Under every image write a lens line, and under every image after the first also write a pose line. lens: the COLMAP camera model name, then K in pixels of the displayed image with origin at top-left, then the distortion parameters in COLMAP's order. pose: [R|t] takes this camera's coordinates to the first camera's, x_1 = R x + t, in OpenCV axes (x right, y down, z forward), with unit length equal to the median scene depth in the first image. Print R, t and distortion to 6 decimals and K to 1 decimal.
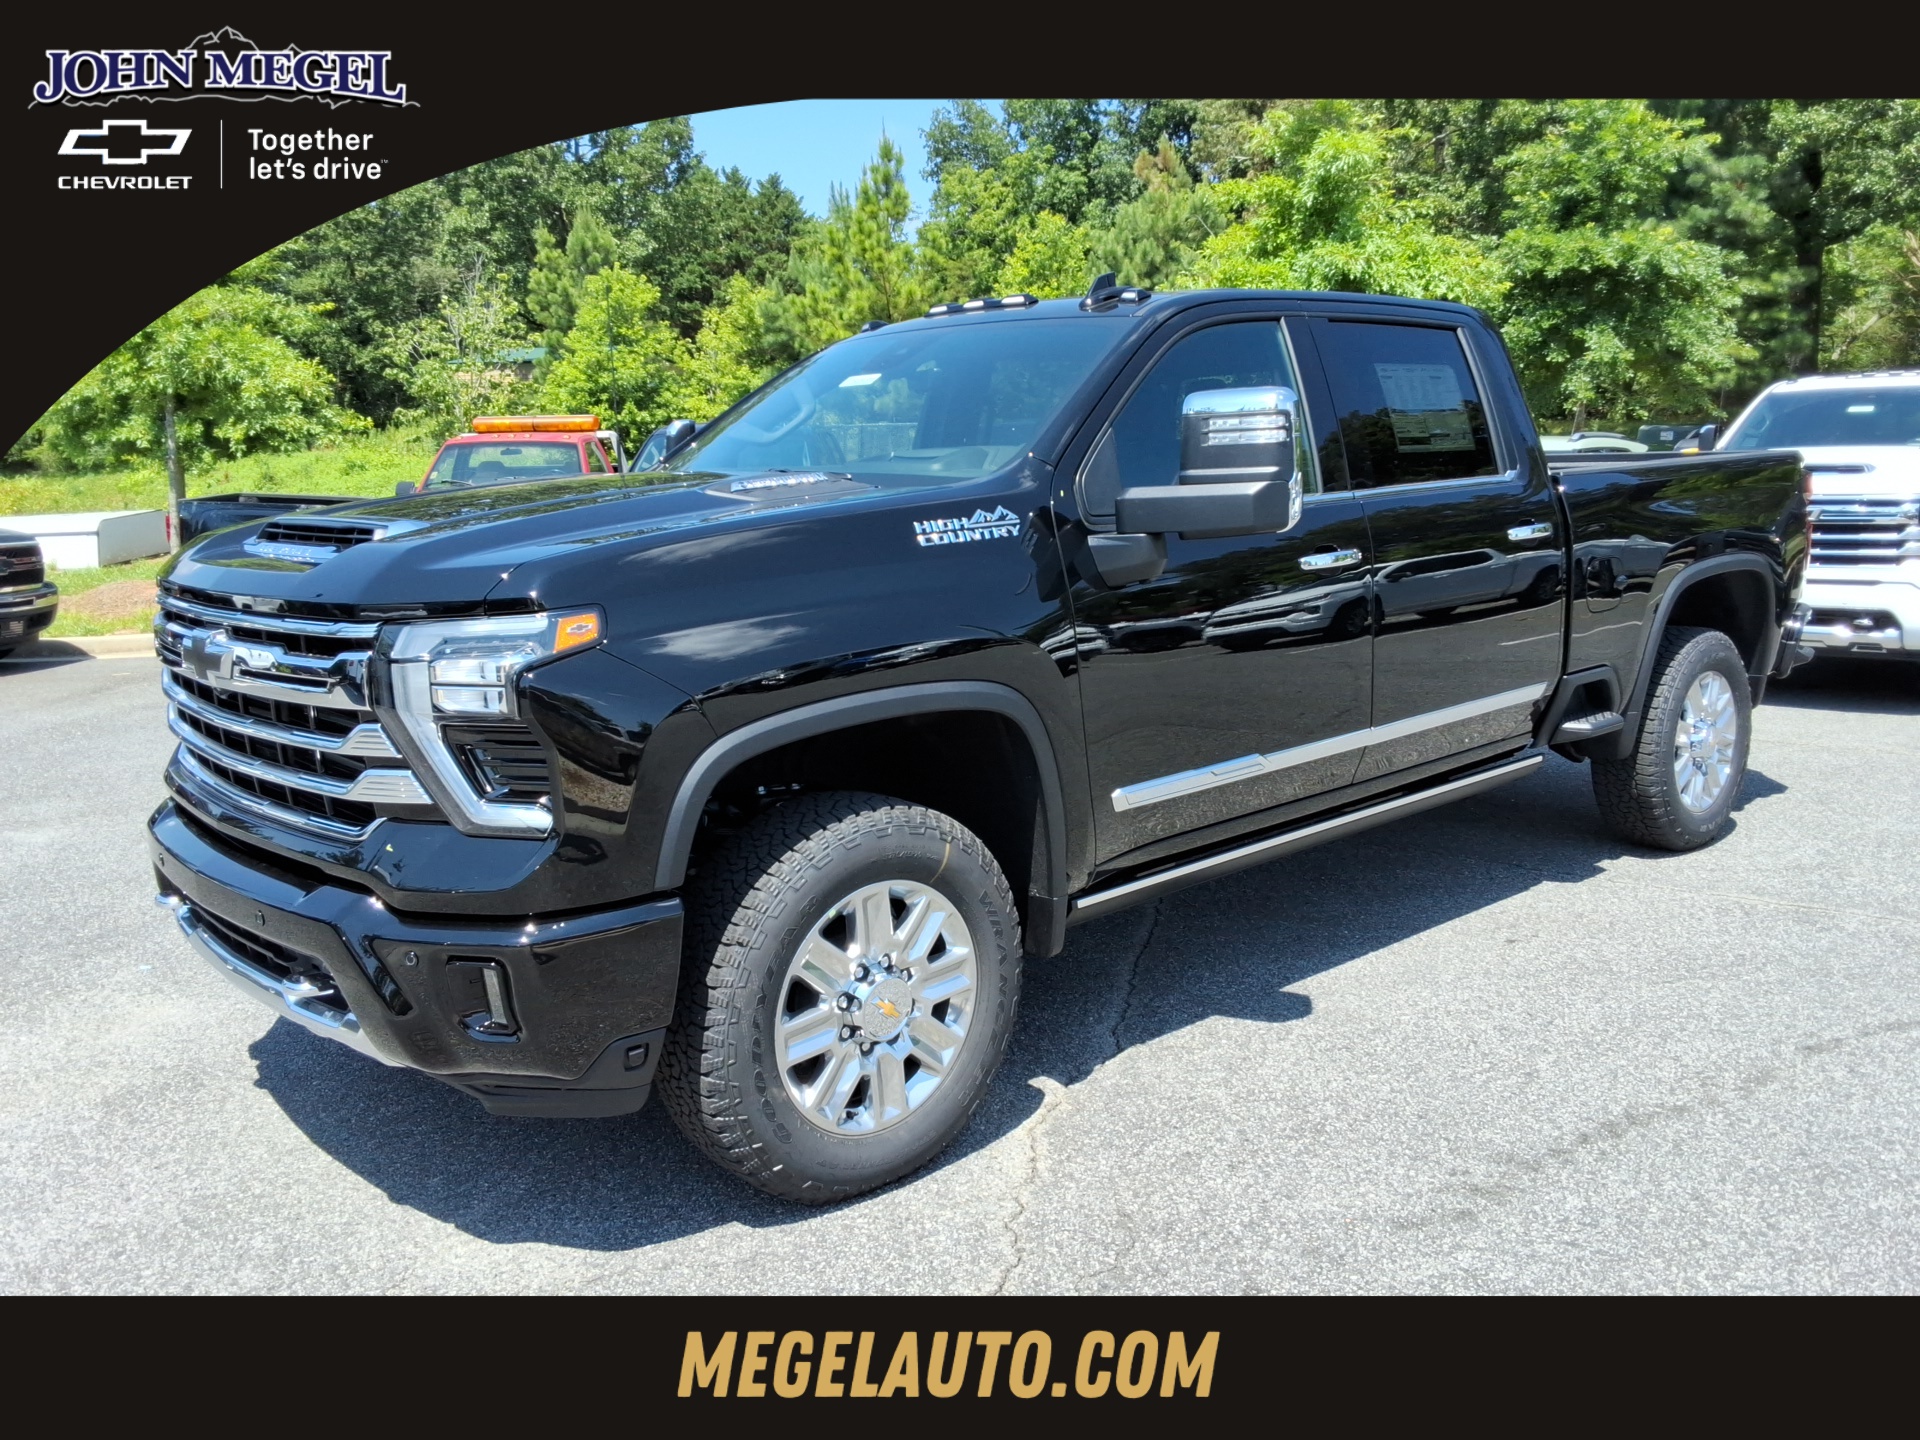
lens RADIAL K [[1562.5, 0, 981.9], [0, 1562.5, 713.6], [0, 0, 1]] dist [0.121126, -0.197224]
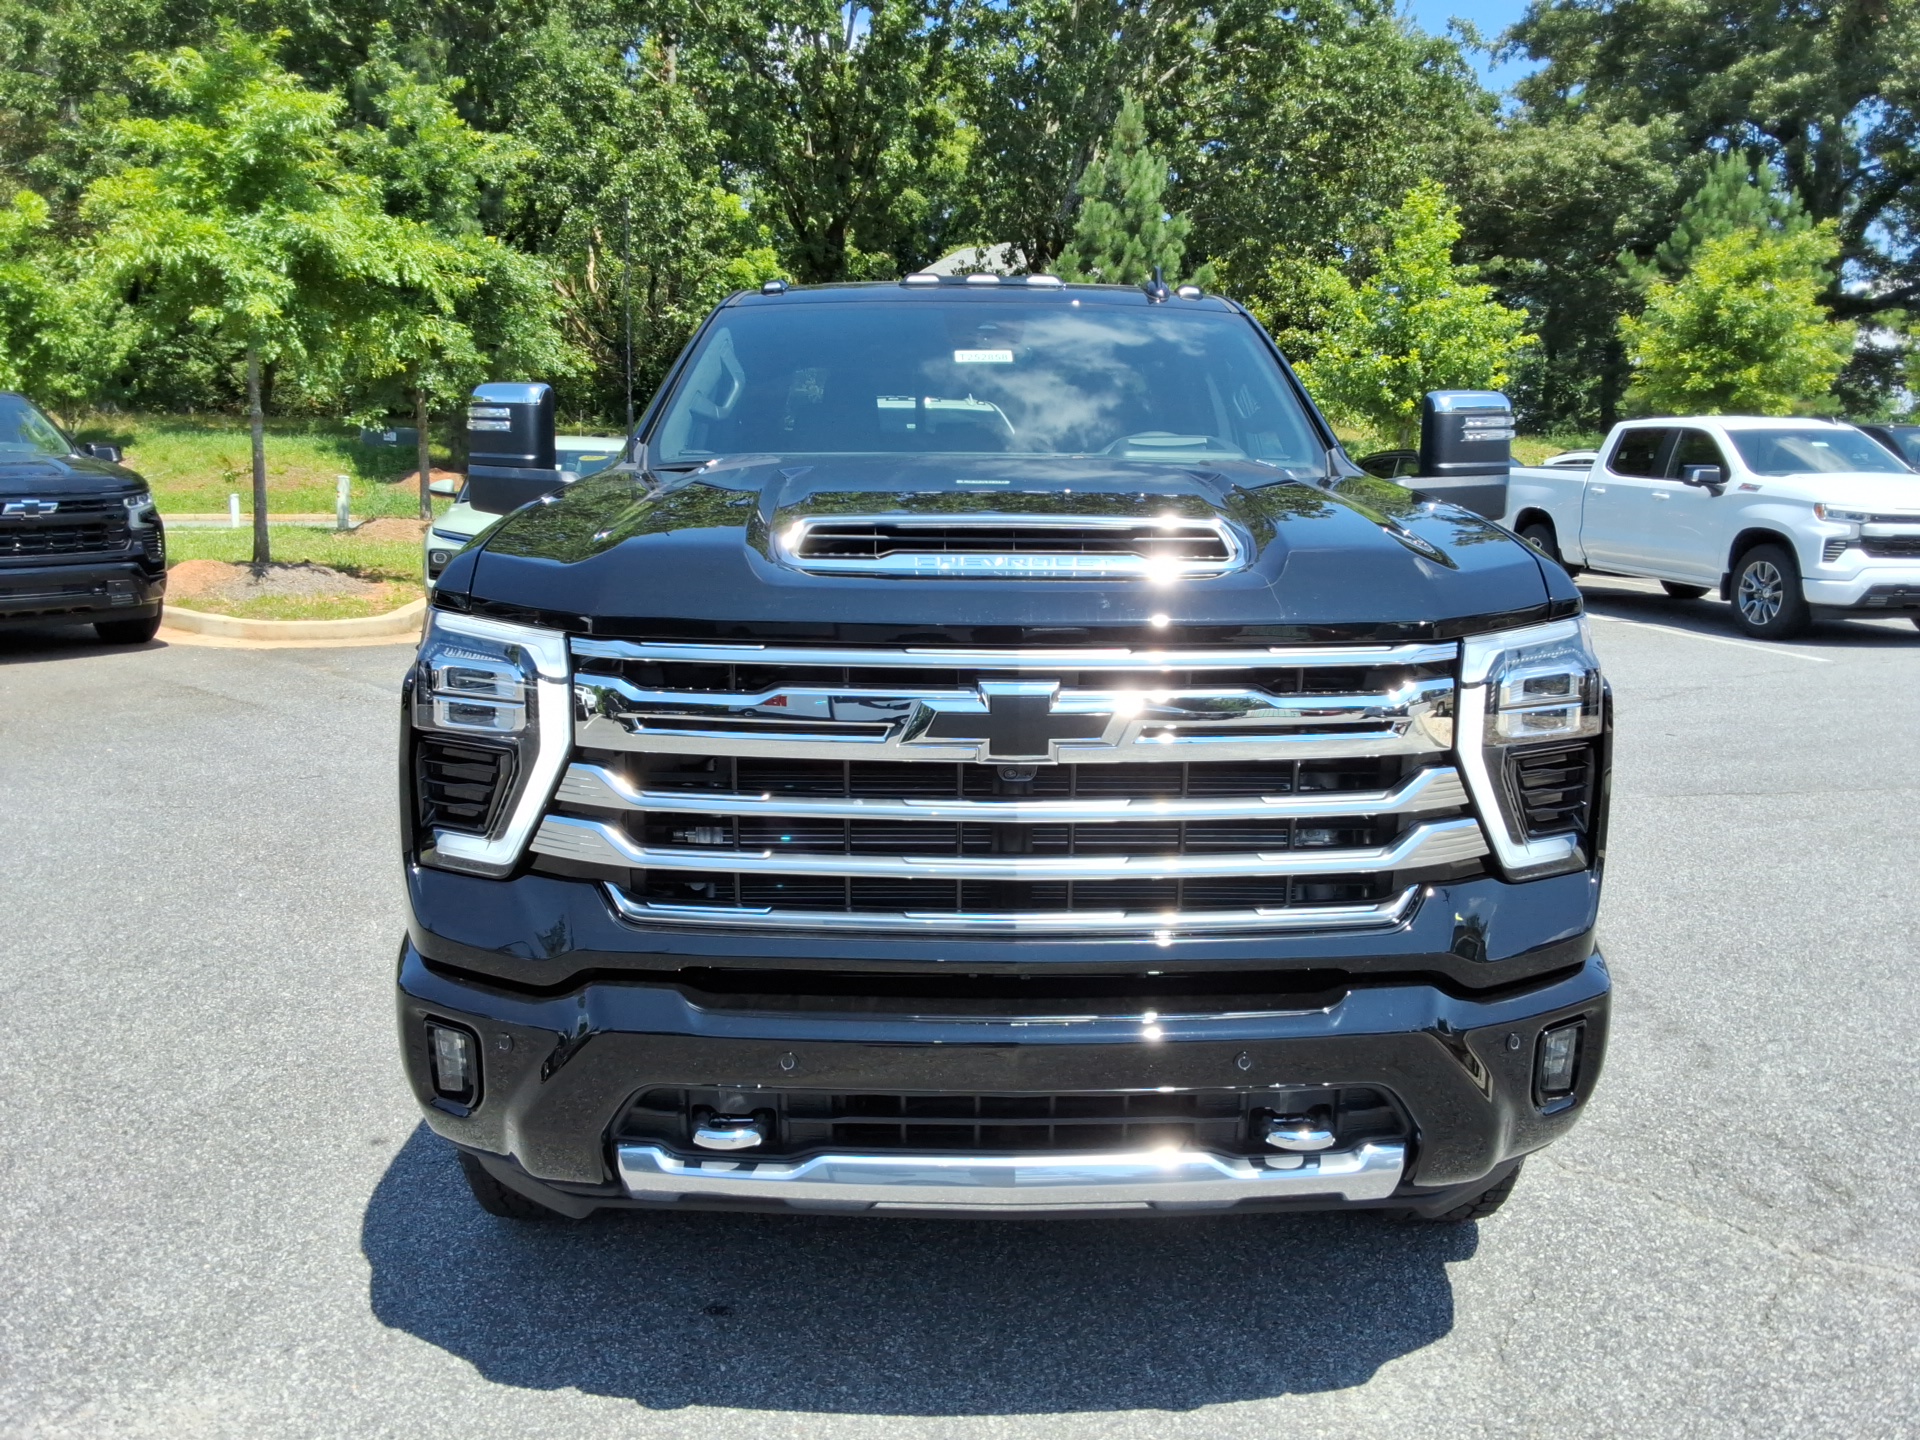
lens RADIAL K [[1554.8, 0, 970.1], [0, 1554.8, 696.5], [0, 0, 1]] dist [0.127358, -0.198448]
pose [[0.649247, -0.096710, 0.754405, -0.225241], [0.103399, 0.993897, 0.038425, -0.016761], [-0.753517, 0.053057, 0.655284, 0.129906]]
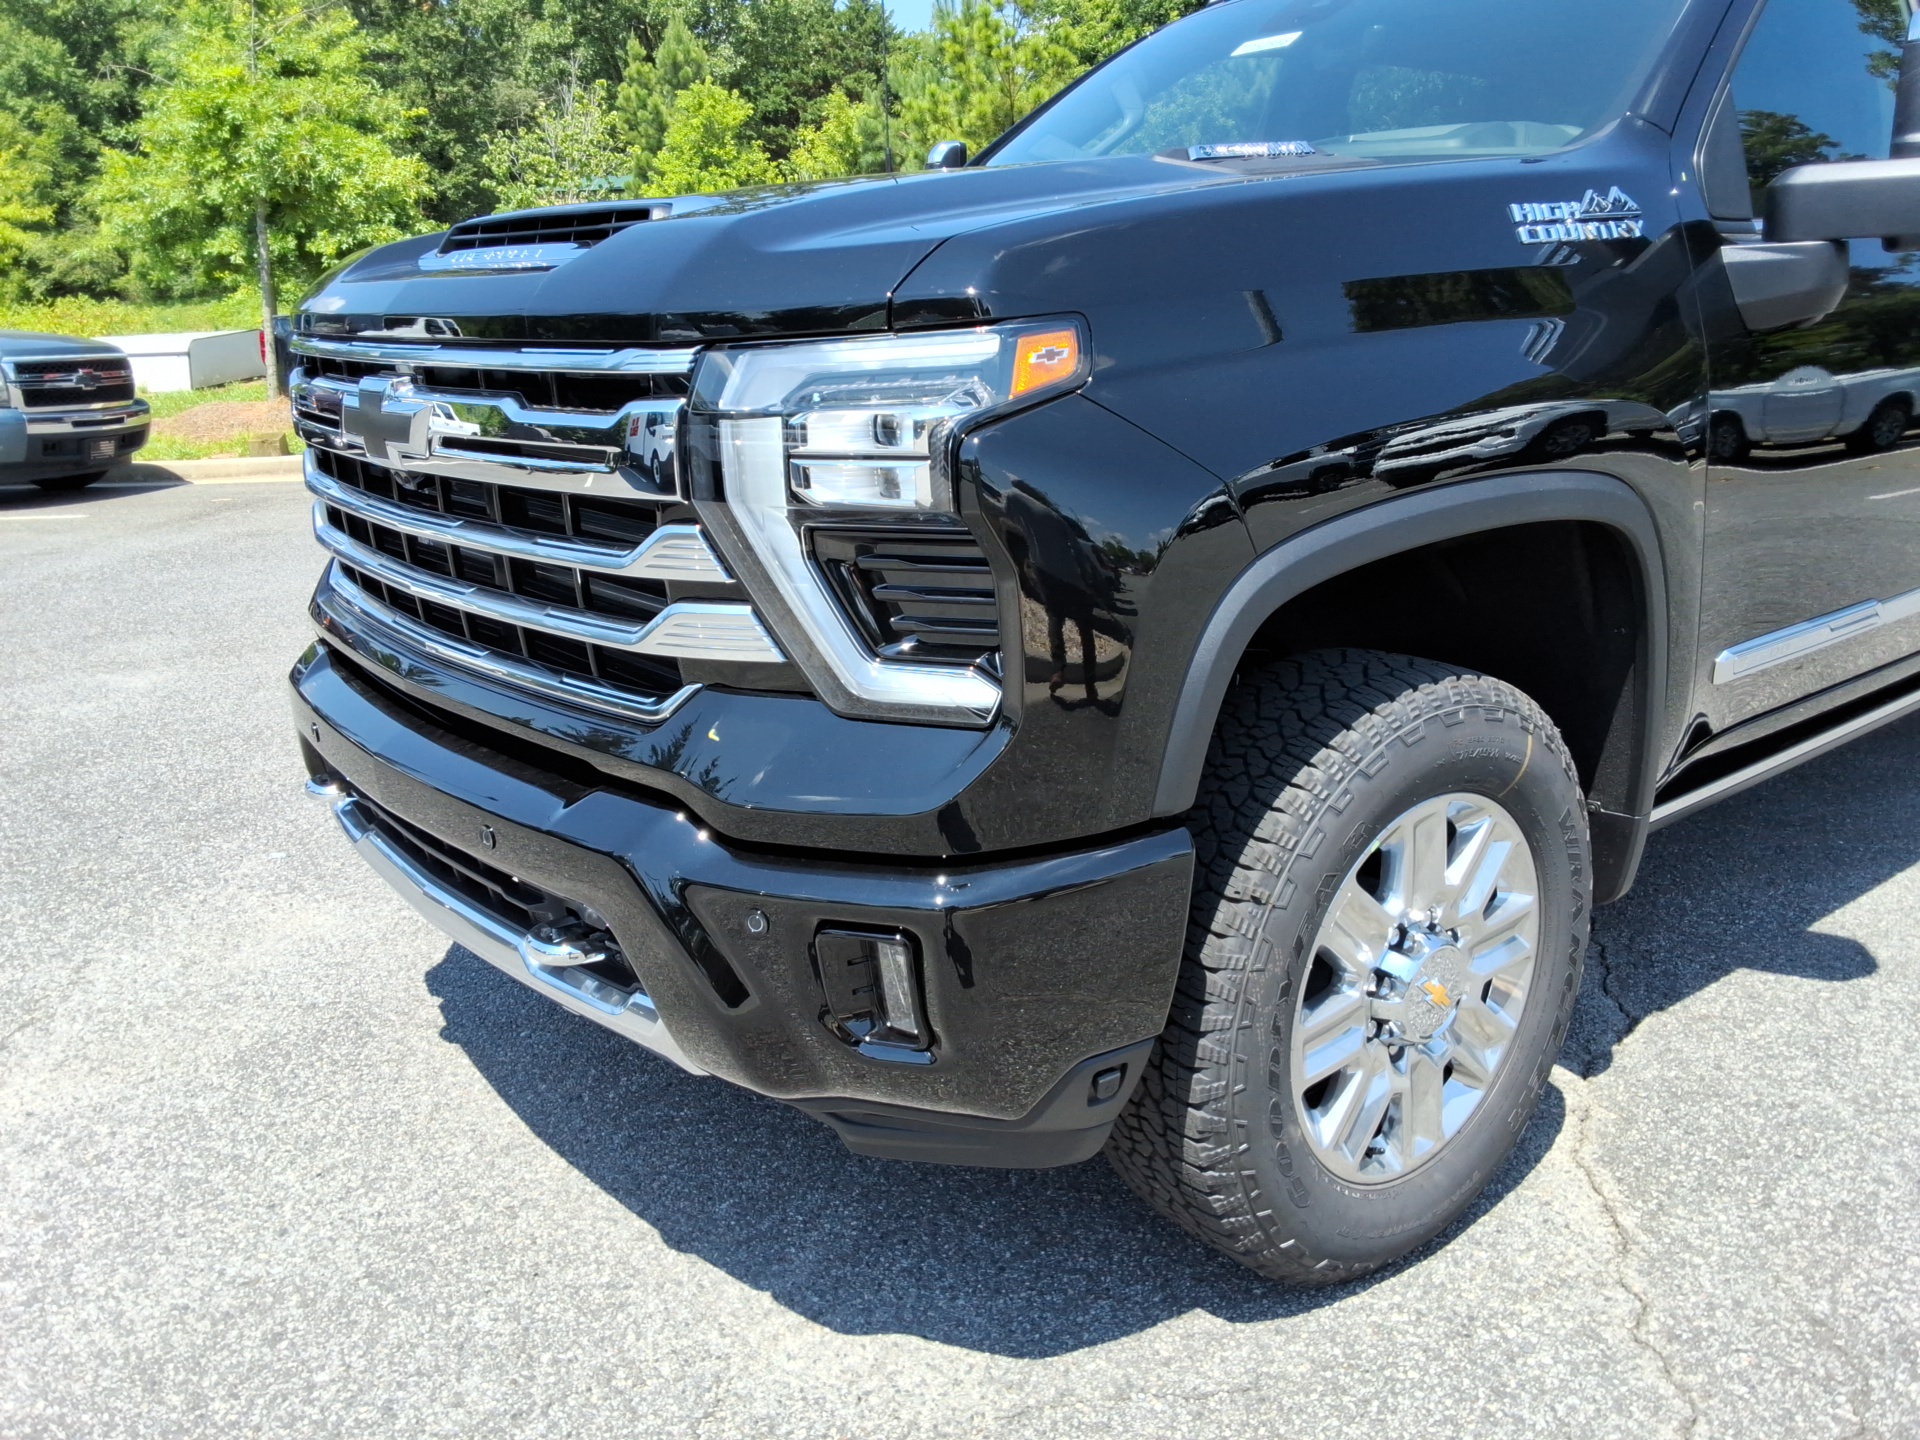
lens RADIAL K [[1559.0, 0, 981.4], [0, 1559.0, 711.5], [0, 0, 1]] dist [0.152412, -0.271006]
pose [[0.998722, 0.016348, -0.047815, -0.049397], [-0.011746, 0.995408, 0.095003, 0.003746], [0.049149, -0.094320, 0.994328, 0.084430]]
